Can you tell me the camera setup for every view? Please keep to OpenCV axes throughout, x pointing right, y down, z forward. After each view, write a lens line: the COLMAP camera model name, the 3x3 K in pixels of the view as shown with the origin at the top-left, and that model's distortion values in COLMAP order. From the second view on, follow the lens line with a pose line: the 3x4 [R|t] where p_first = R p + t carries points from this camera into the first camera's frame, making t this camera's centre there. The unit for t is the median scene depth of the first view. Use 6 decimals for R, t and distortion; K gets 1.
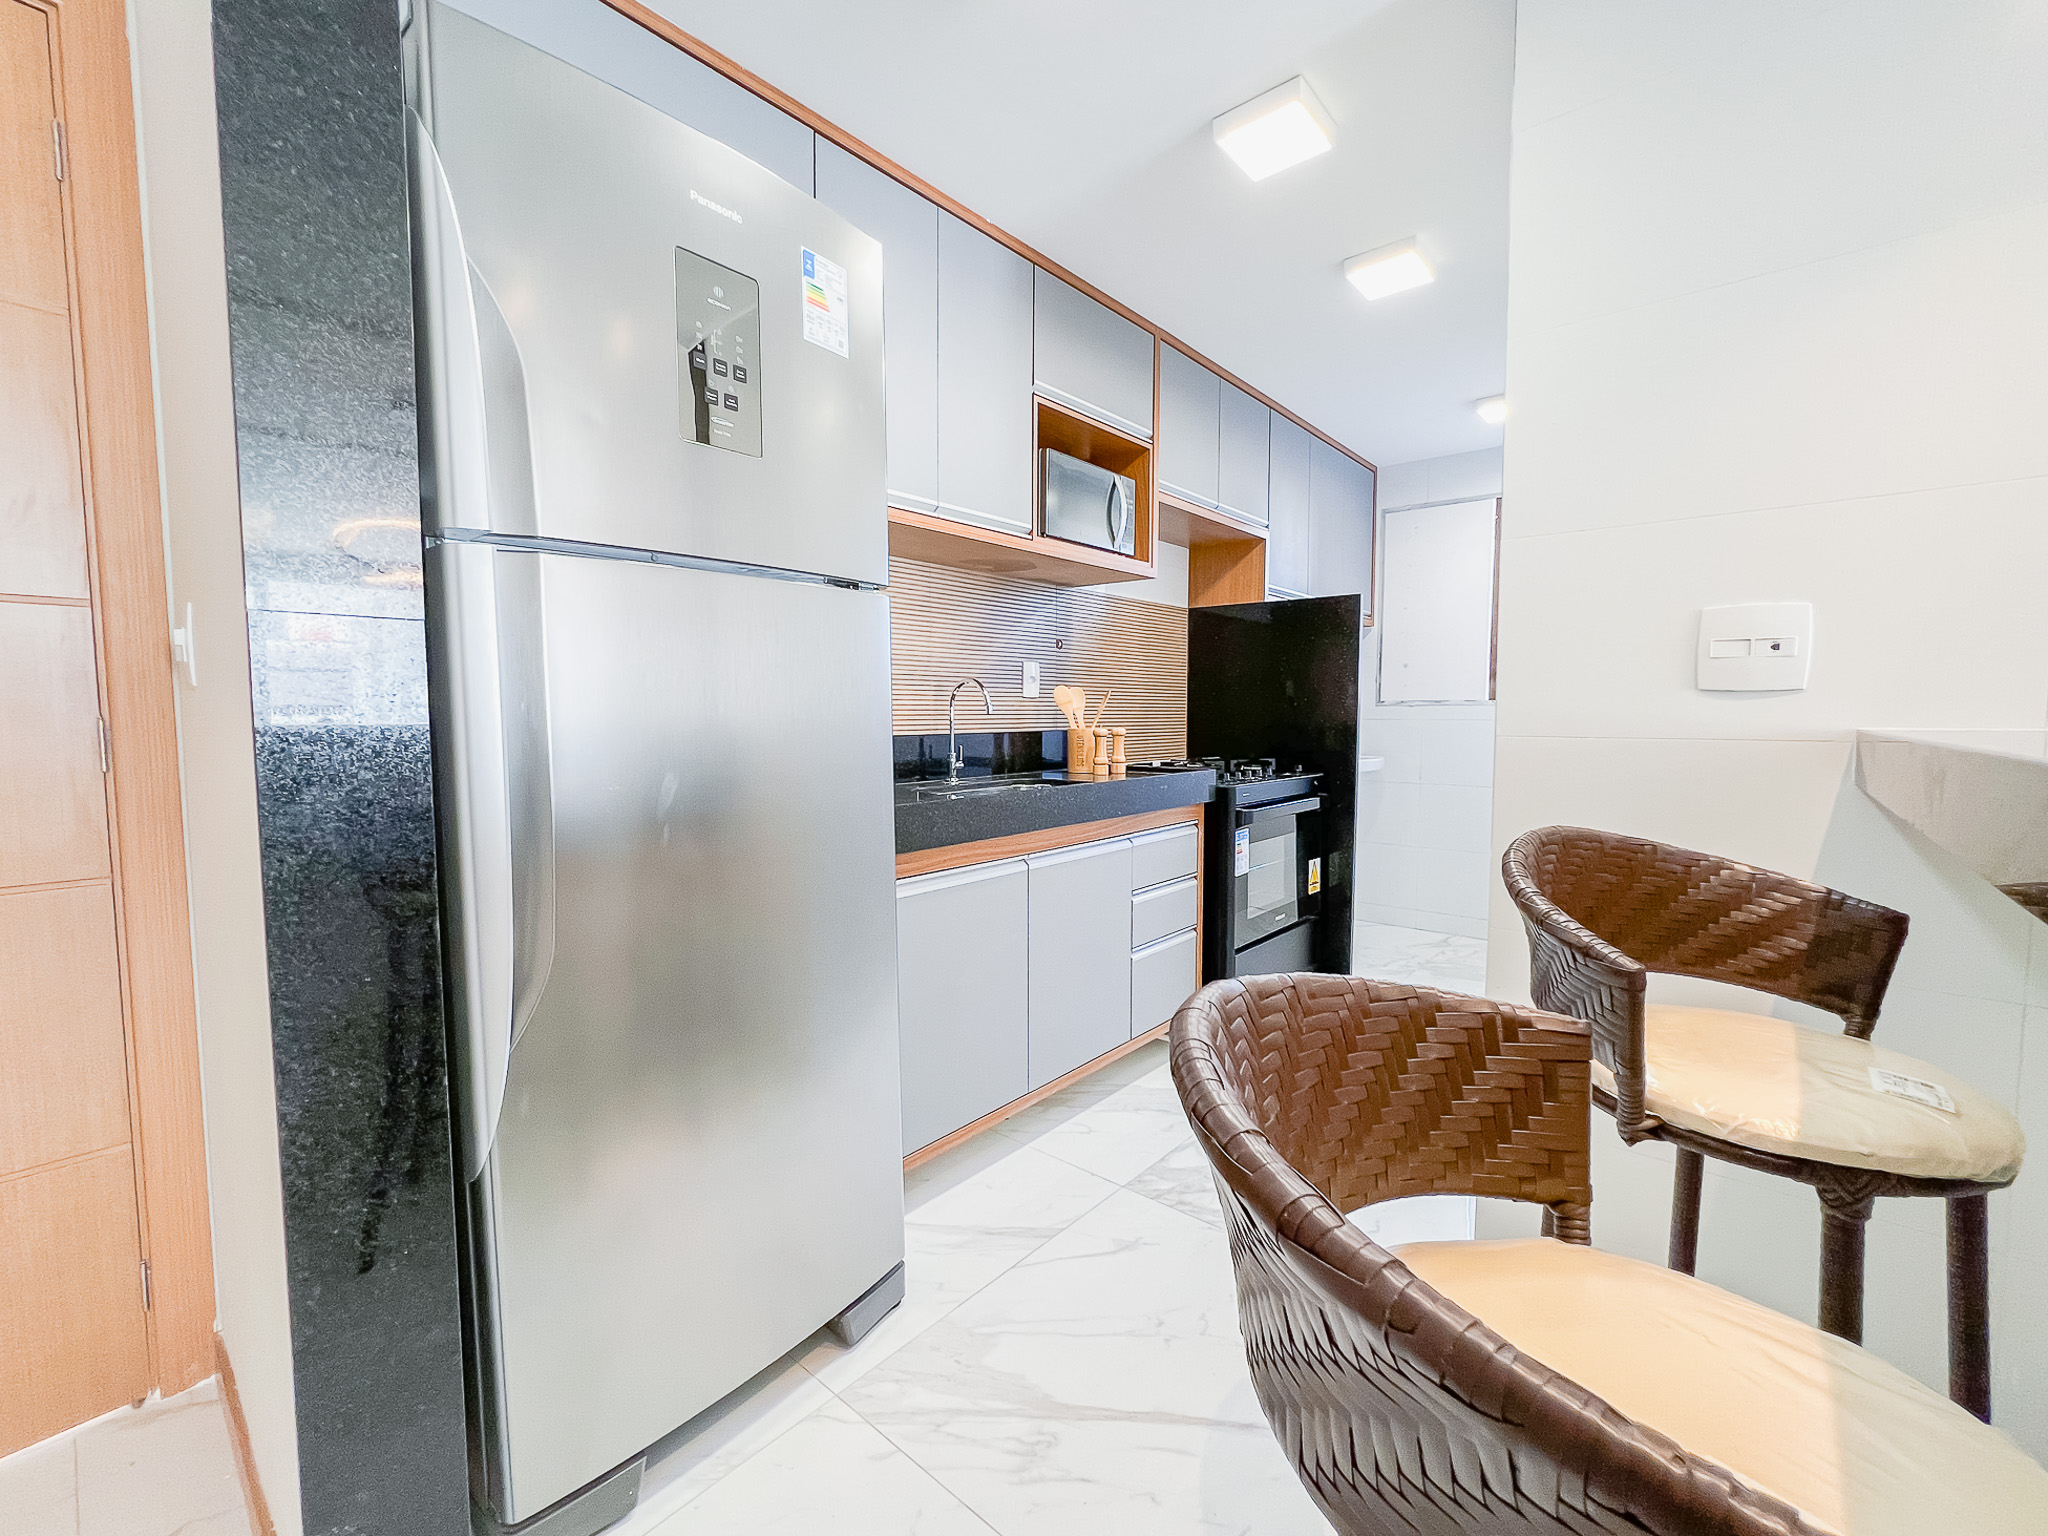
lens RADIAL K [[852.2, 0, 996.8], [0, 852.2, 764.3], [0, 0, 1]] dist [-0.000245, 0.000094]
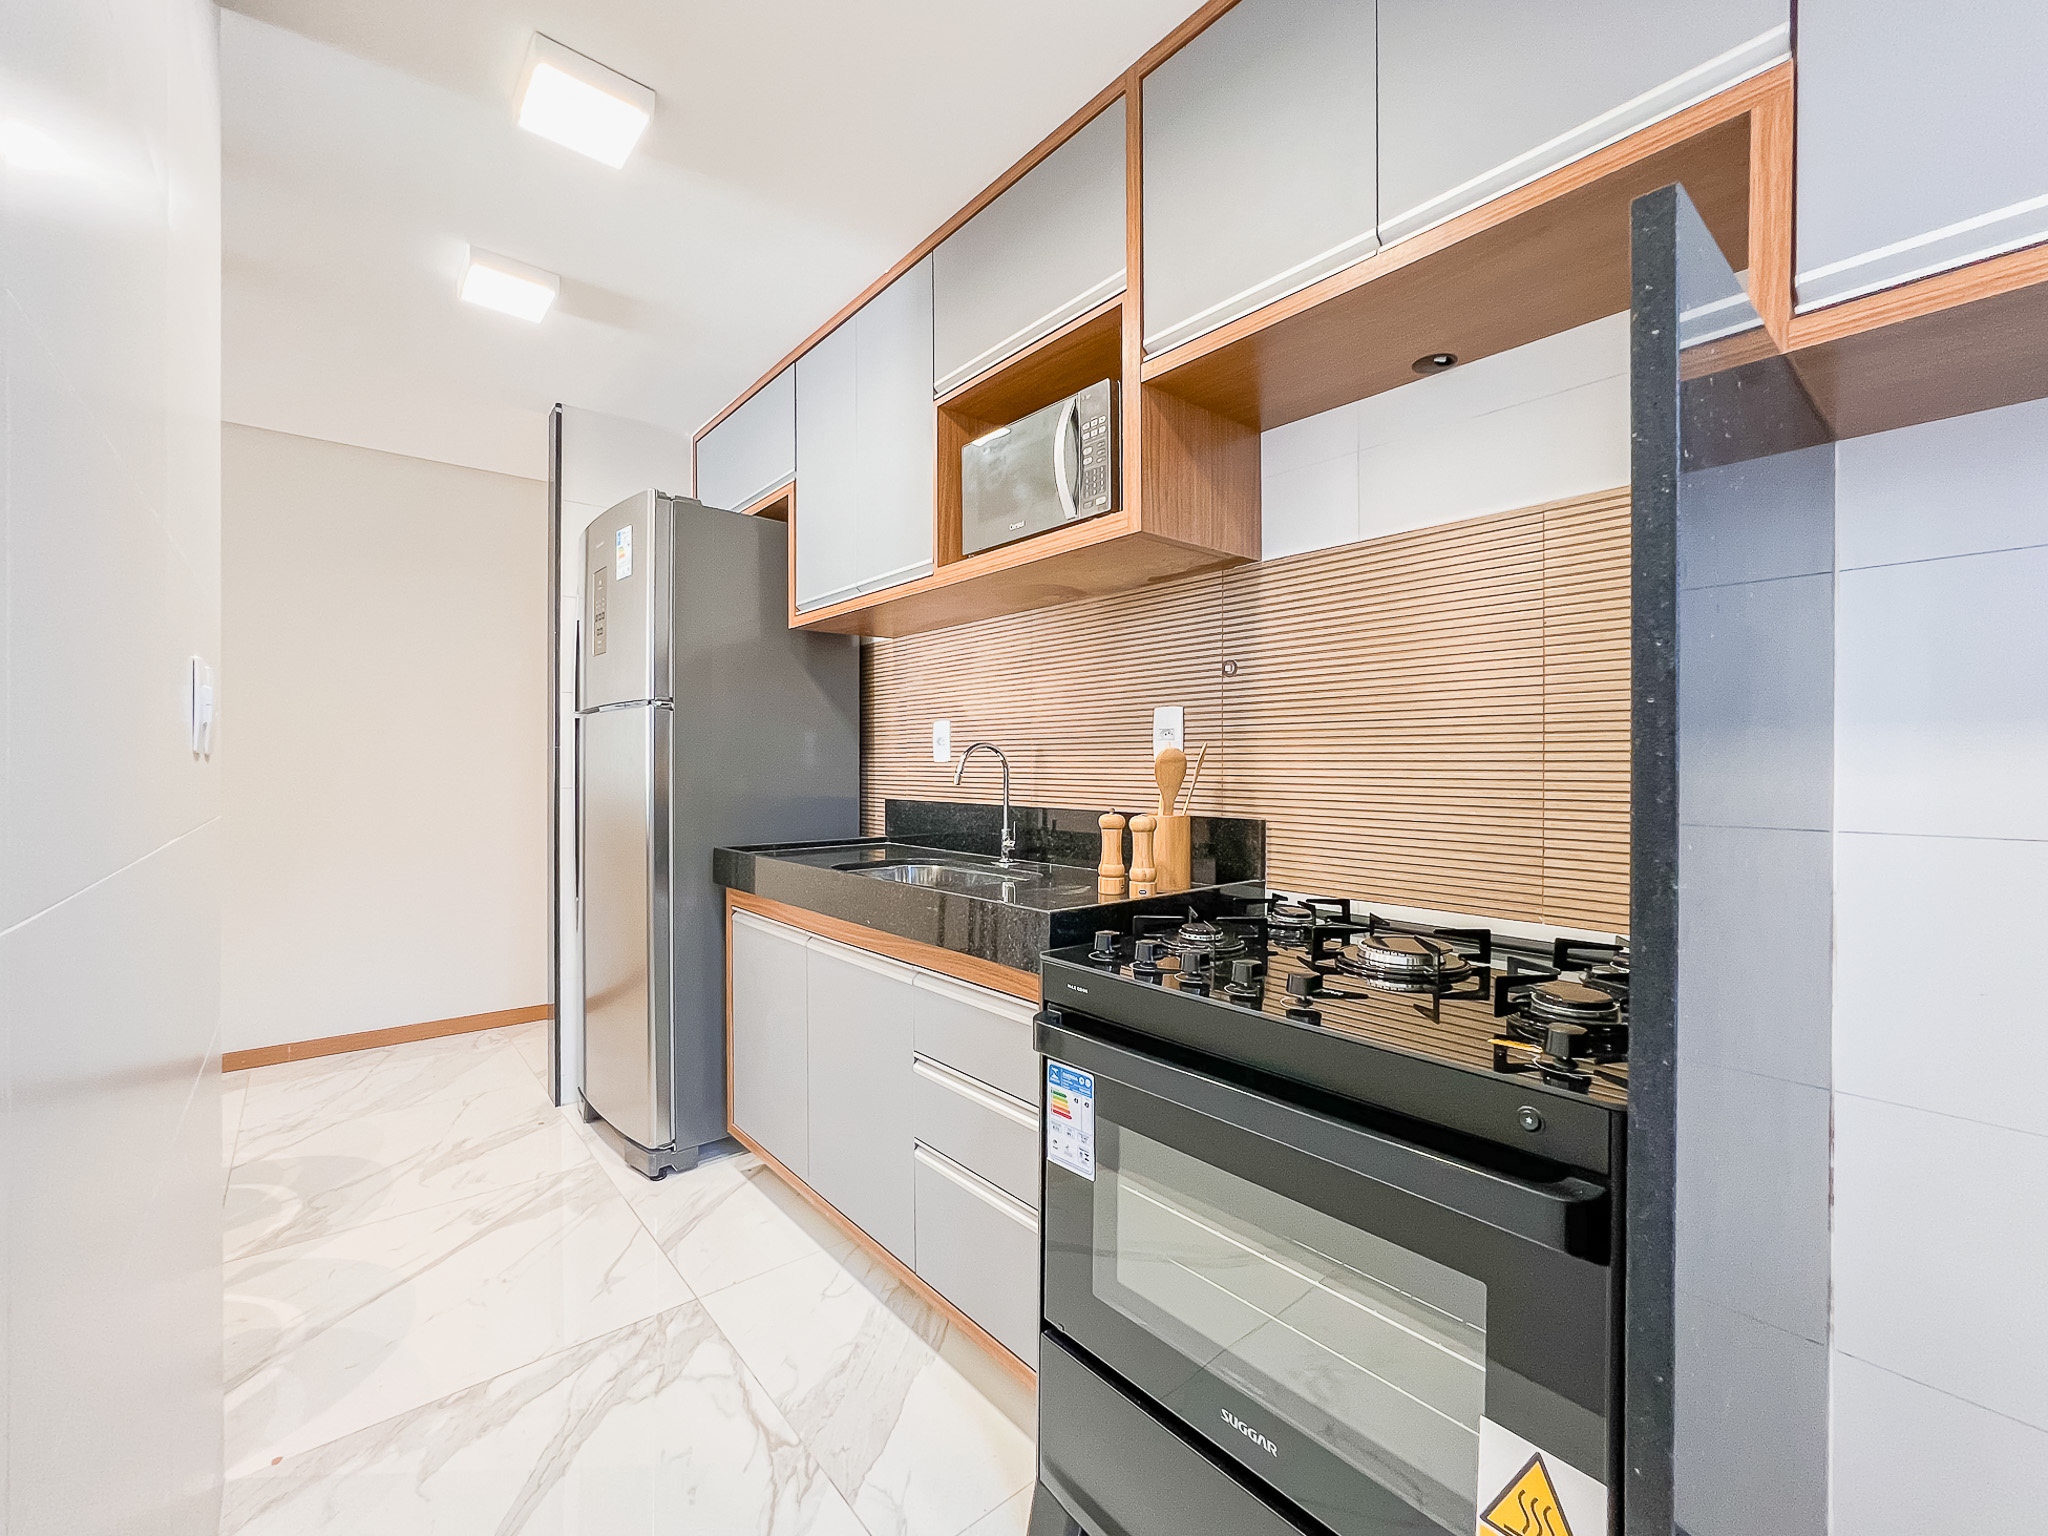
lens RADIAL K [[852.2, 0, 996.8], [0, 852.2, 764.3], [0, 0, 1]] dist [-0.000245, 0.000094]
pose [[-0.149825, -0.001137, -0.988712, 0.787716], [-0.068683, 0.997596, 0.009261, -0.084769], [0.986324, 0.069295, -0.149543, 1.110276]]
